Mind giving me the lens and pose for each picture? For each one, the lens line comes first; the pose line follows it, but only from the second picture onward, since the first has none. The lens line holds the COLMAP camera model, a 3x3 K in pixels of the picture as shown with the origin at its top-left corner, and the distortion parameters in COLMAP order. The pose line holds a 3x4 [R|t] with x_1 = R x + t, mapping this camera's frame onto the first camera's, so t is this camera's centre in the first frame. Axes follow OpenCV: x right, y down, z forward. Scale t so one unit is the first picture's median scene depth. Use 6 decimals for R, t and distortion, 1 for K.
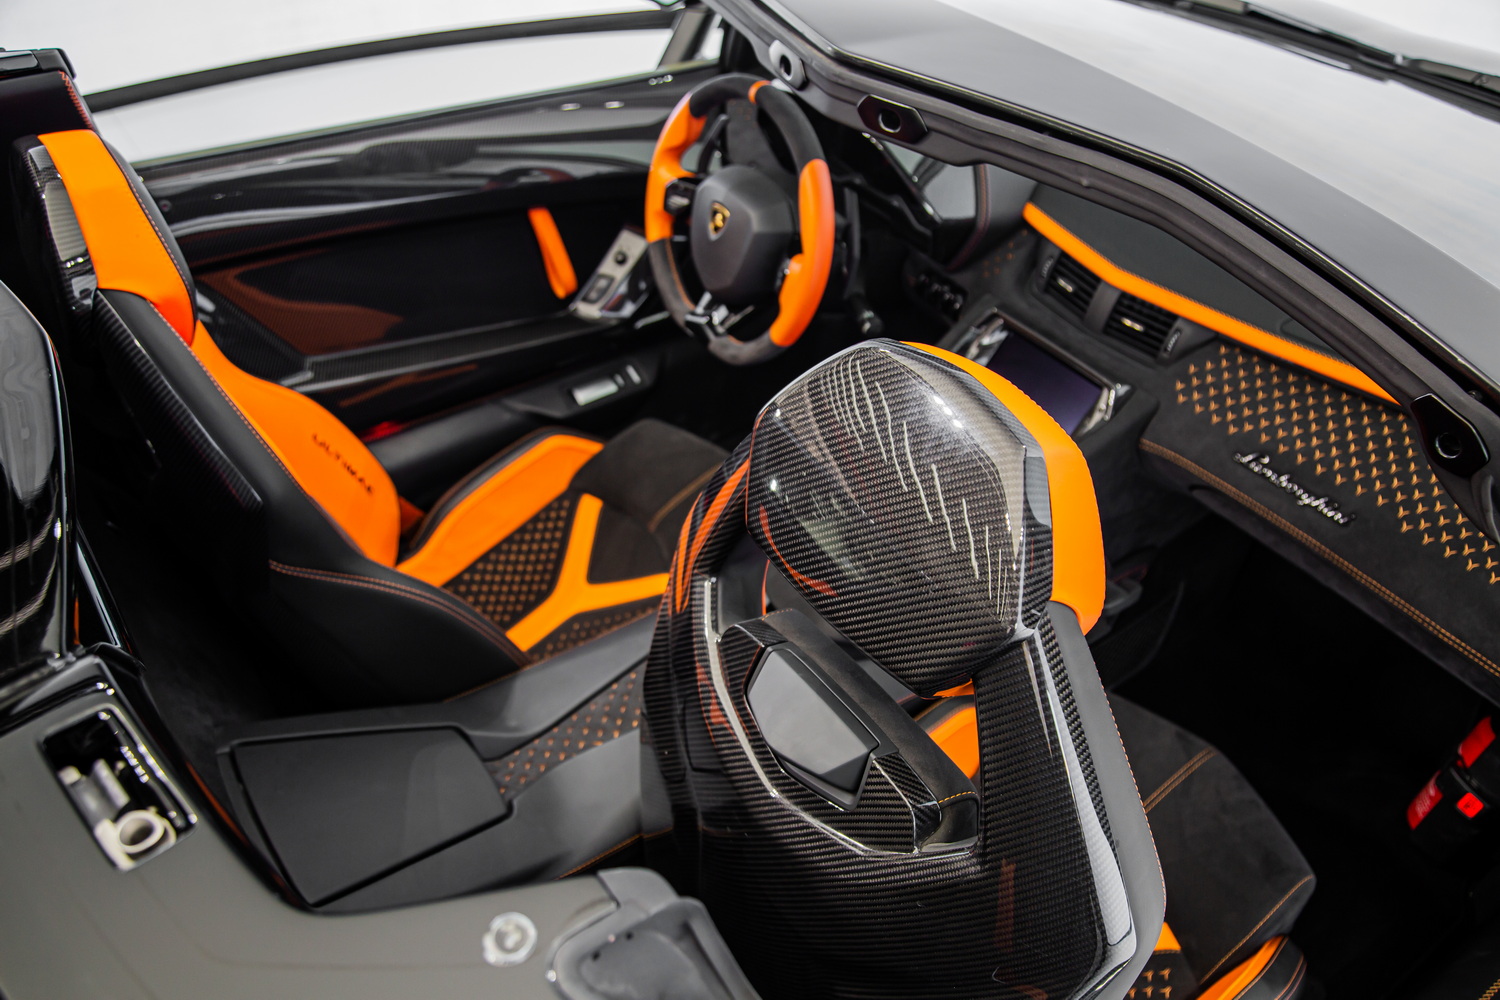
lens RADIAL K [[1275.8, 0, 746.0], [0, 1275.8, 503.9], [0, 0, 1]] dist [-0.048624, 0.075783]
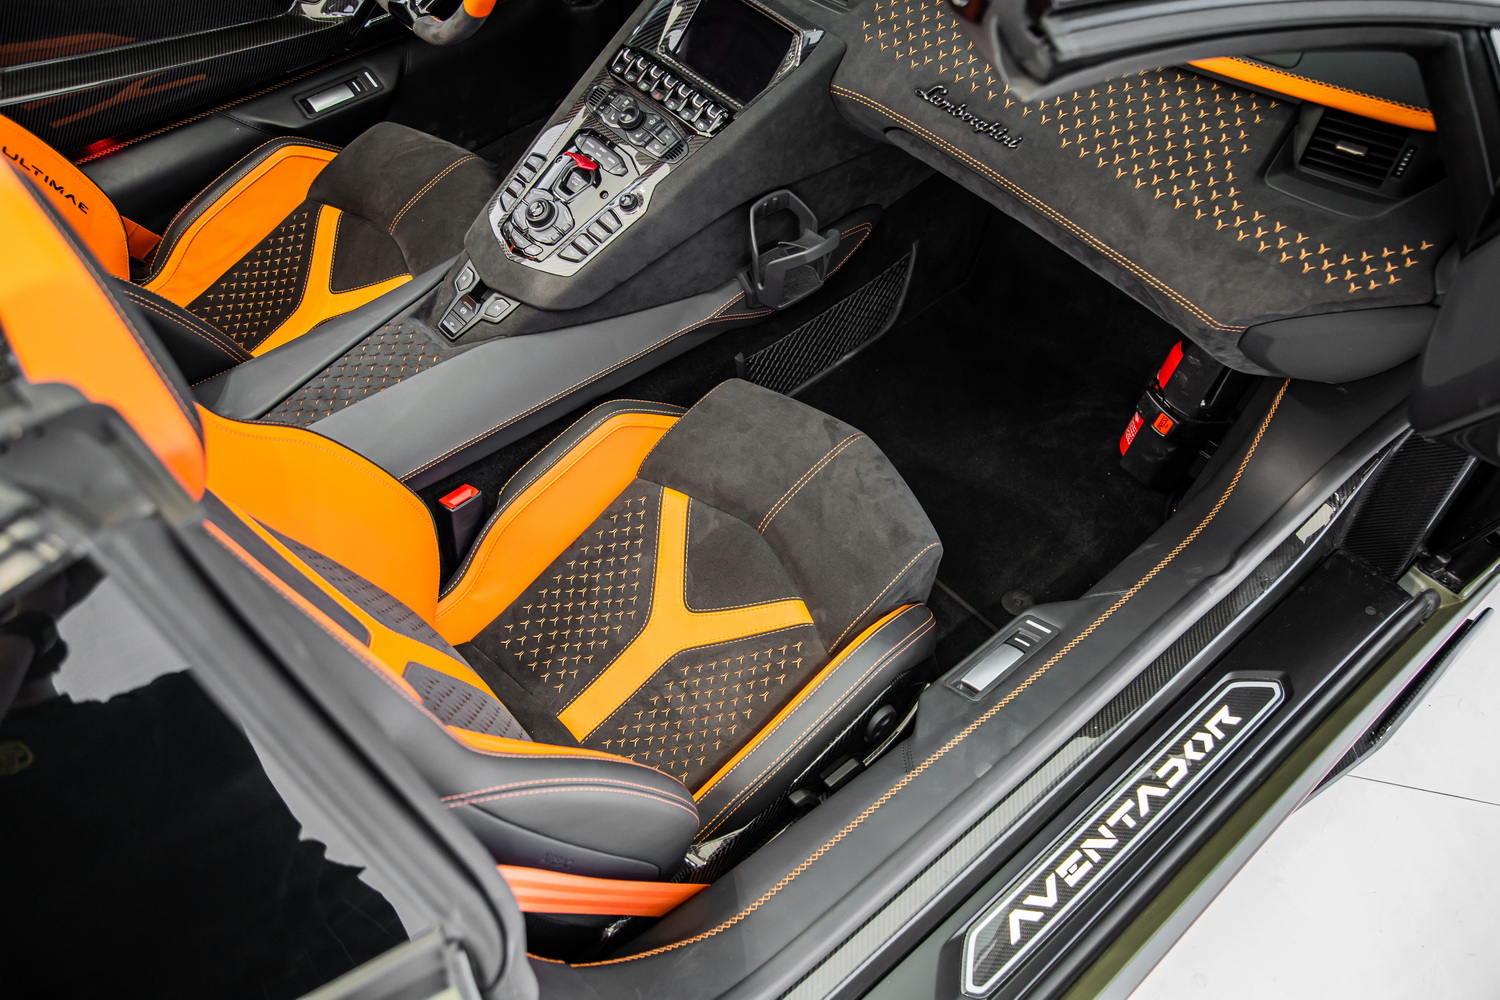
lens RADIAL K [[1275.8, 0, 748.9], [0, 1275.8, 500.9], [0, 0, 1]] dist [-0.048624, 0.075783]
pose [[0.994252, -0.083939, 0.066463, 0.133607], [0.071097, 0.981759, 0.176335, 0.079074], [-0.080053, -0.170596, 0.982084, -0.027653]]
